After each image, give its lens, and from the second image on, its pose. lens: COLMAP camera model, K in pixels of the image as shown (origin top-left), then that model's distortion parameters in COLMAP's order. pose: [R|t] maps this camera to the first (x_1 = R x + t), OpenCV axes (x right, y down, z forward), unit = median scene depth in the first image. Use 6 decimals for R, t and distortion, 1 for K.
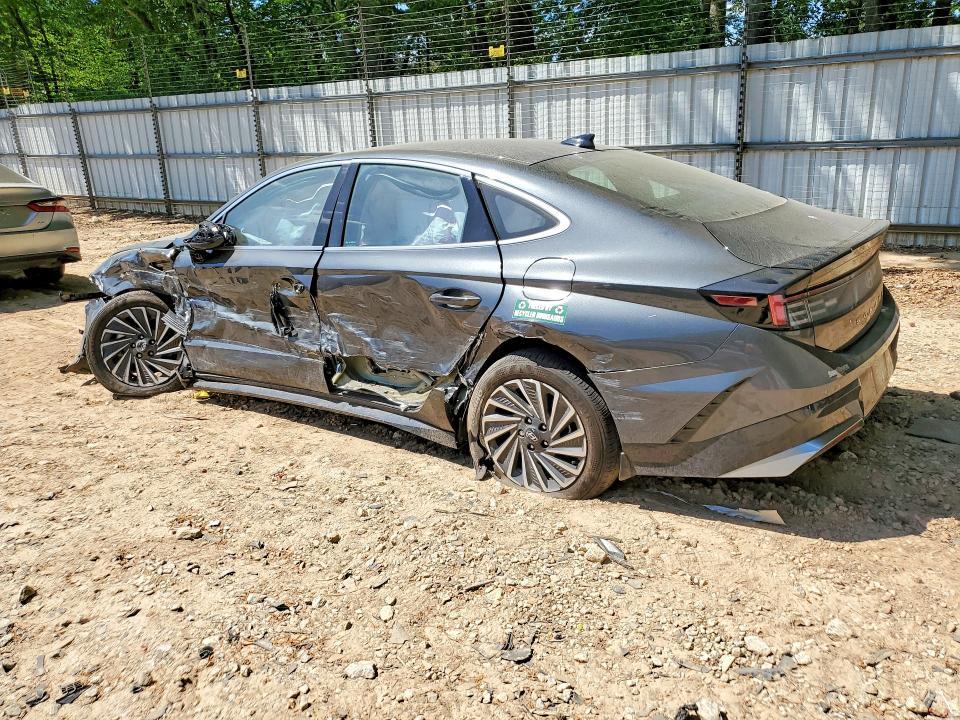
lens RADIAL K [[795.2, 0, 480.0], [0, 795.2, 360.0], [0, 0, 1]] dist [0.053376, -0.008234]
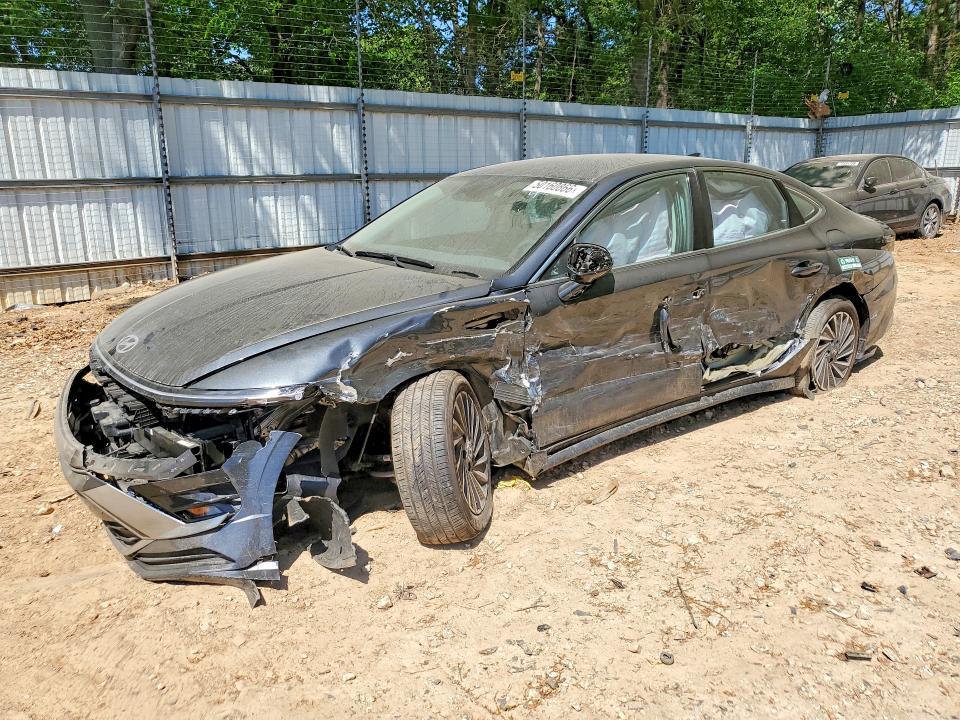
lens RADIAL K [[795.2, 0, 480.0], [0, 795.2, 360.0], [0, 0, 1]] dist [0.053376, -0.008234]
pose [[0.271998, -0.215704, 0.937811, -0.598866], [0.268443, 0.952874, 0.141311, -0.108796], [-0.924097, 0.213312, 0.317084, 0.446105]]
